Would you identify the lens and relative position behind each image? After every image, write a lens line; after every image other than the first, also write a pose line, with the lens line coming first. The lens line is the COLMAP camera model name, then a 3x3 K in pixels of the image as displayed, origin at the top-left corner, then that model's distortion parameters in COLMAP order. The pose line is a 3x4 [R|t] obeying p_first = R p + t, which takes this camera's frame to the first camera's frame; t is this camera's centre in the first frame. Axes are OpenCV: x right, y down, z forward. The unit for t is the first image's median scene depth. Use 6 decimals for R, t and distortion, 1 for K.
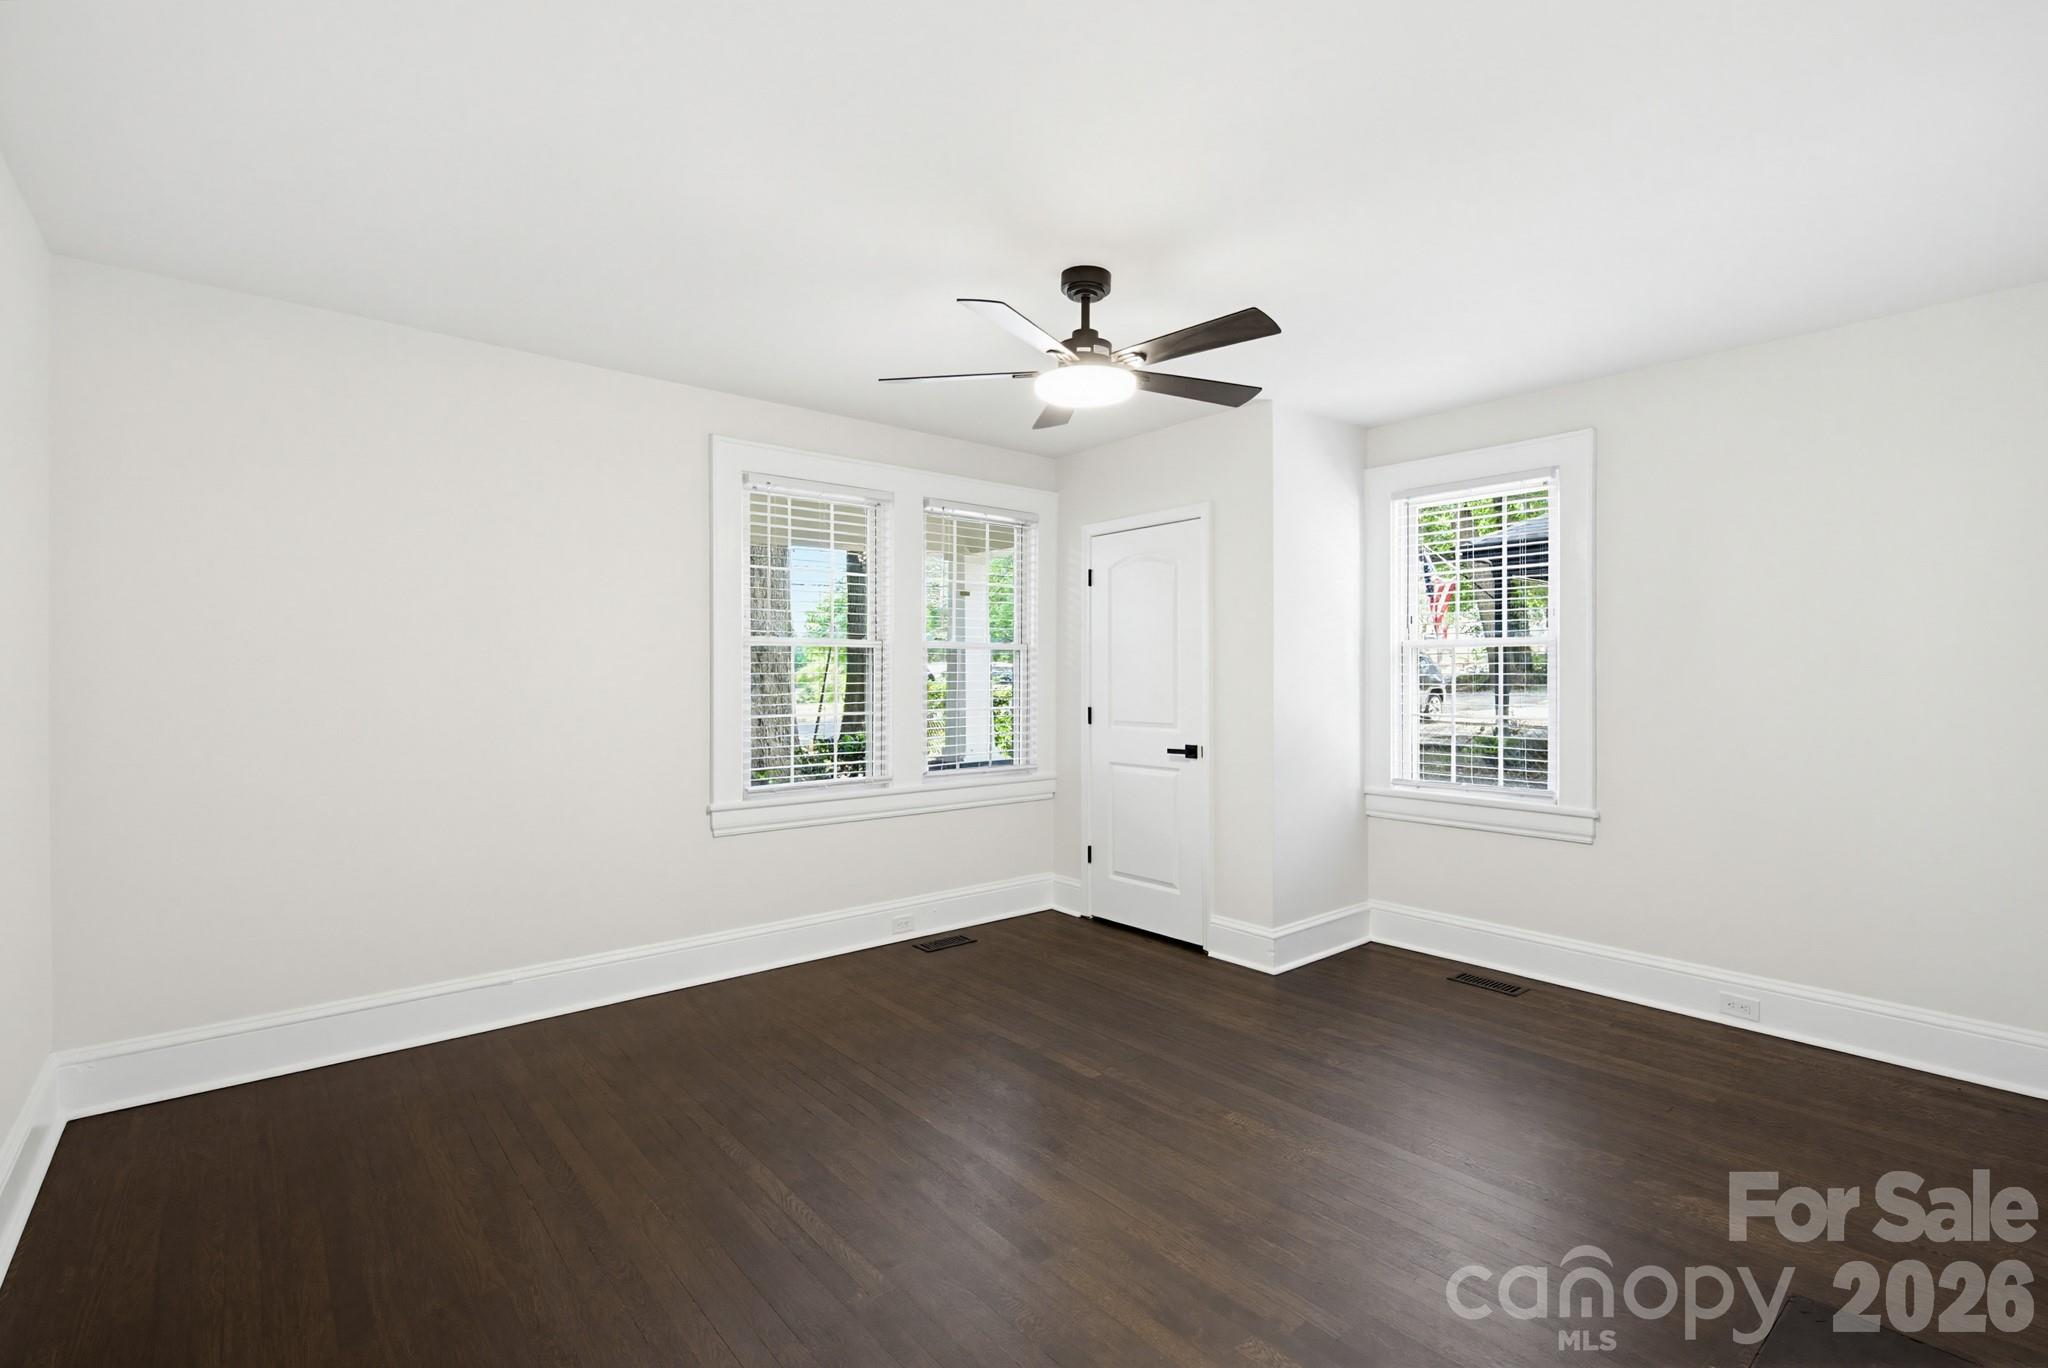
lens RADIAL K [[922.6, 0, 1015.1], [0, 922.6, 674.3], [0, 0, 1]] dist [-0.053538, -0.000198]
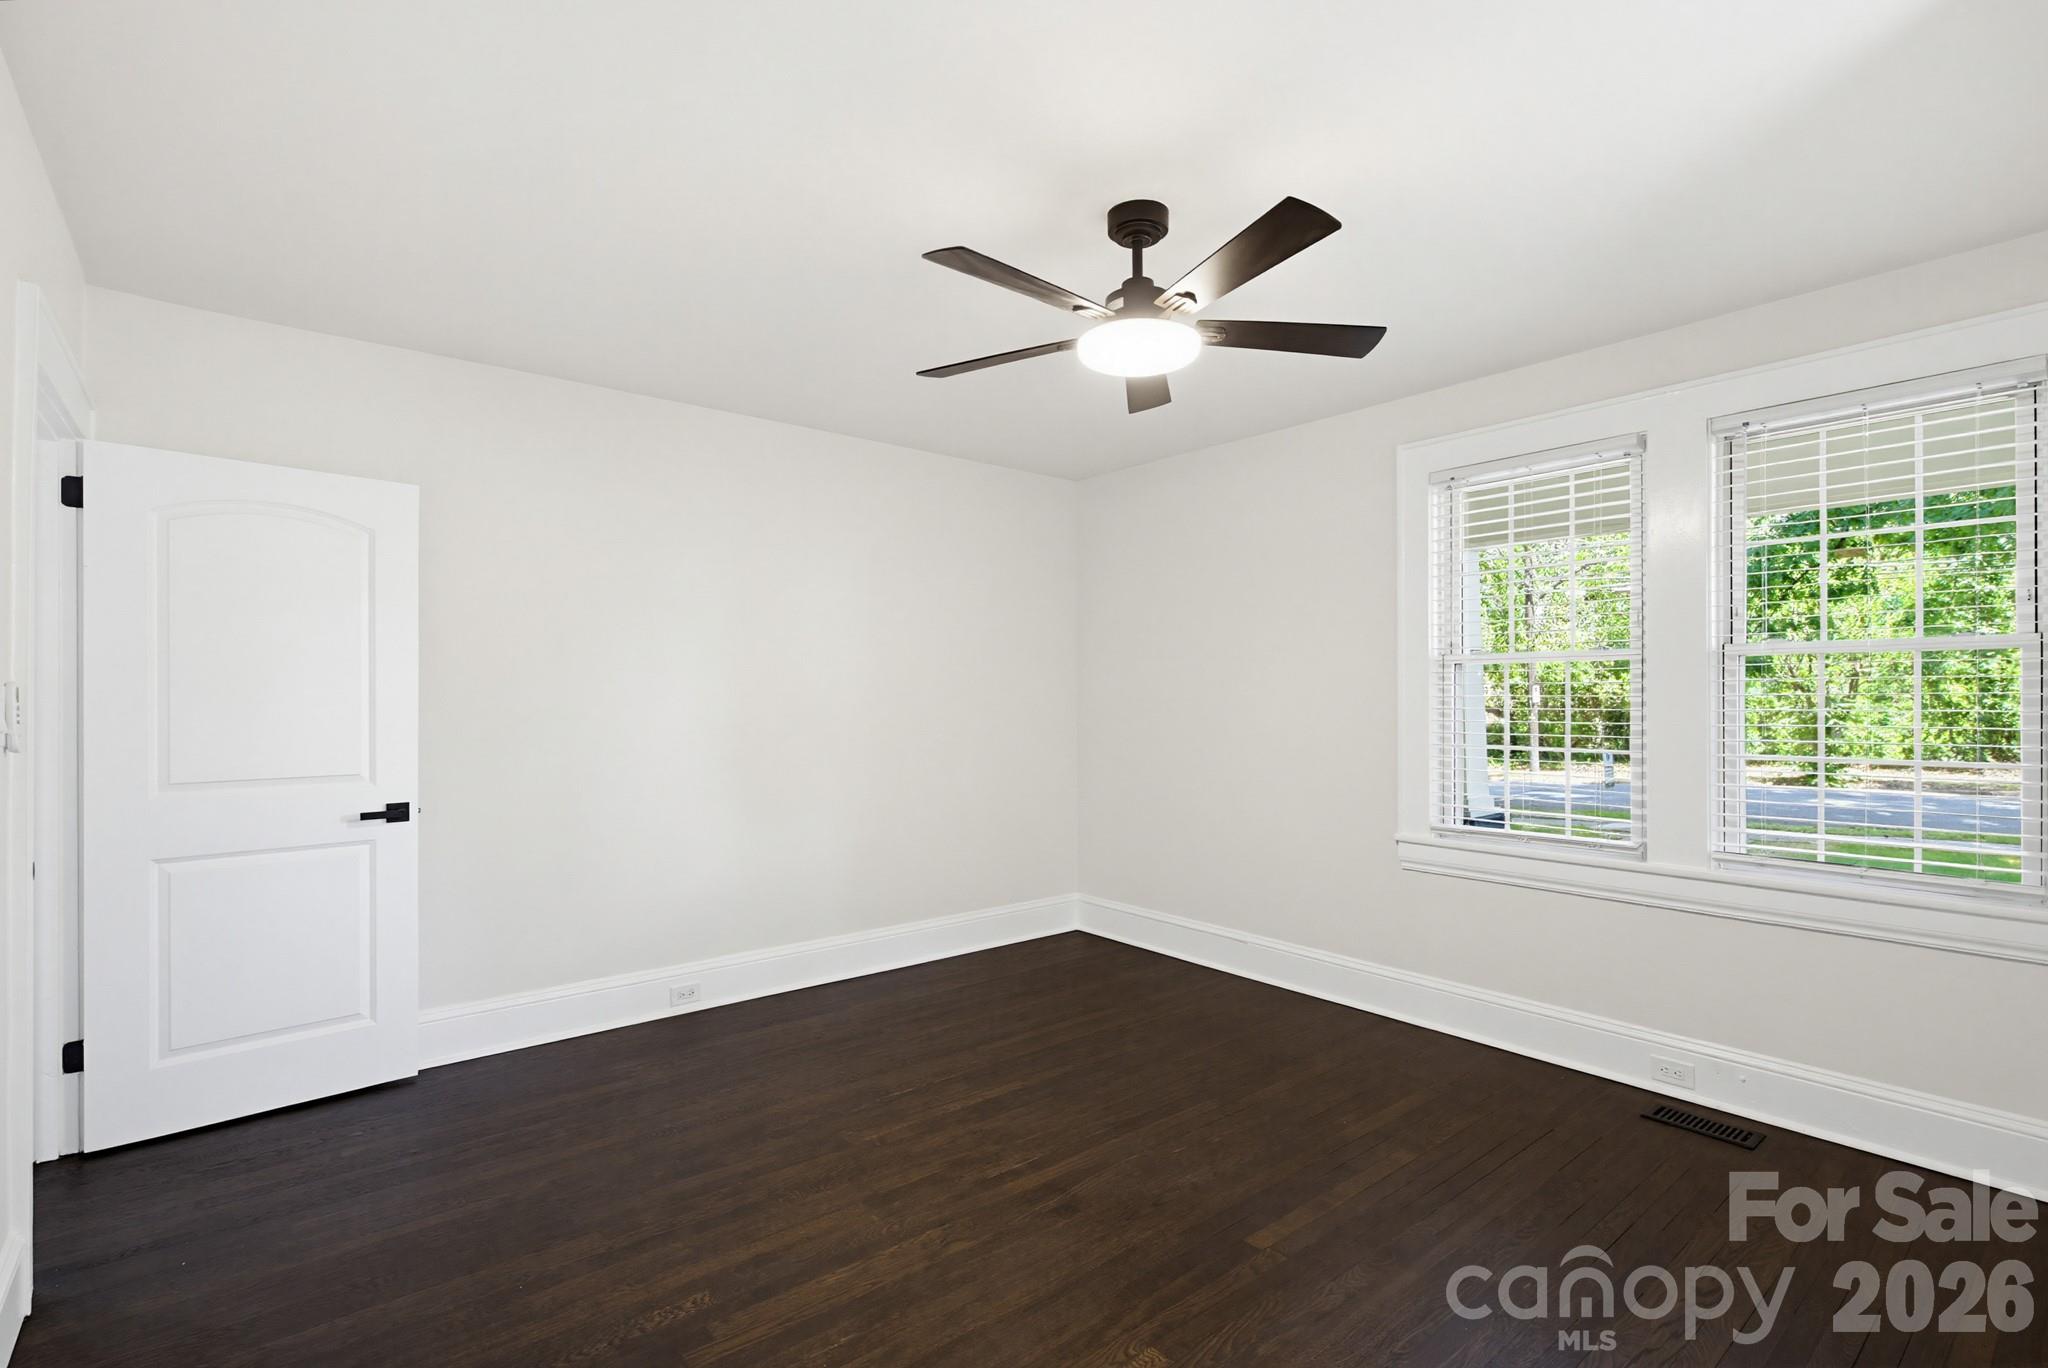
lens RADIAL K [[889.7, 0, 1012.1], [0, 889.7, 685.7], [0, 0, 1]] dist [0.000023, -0.000048]
pose [[0.019575, -0.006741, -0.999786, 0.686113], [-0.002156, 0.999975, -0.006784, -0.005036], [0.999806, 0.002289, 0.019560, 0.671487]]
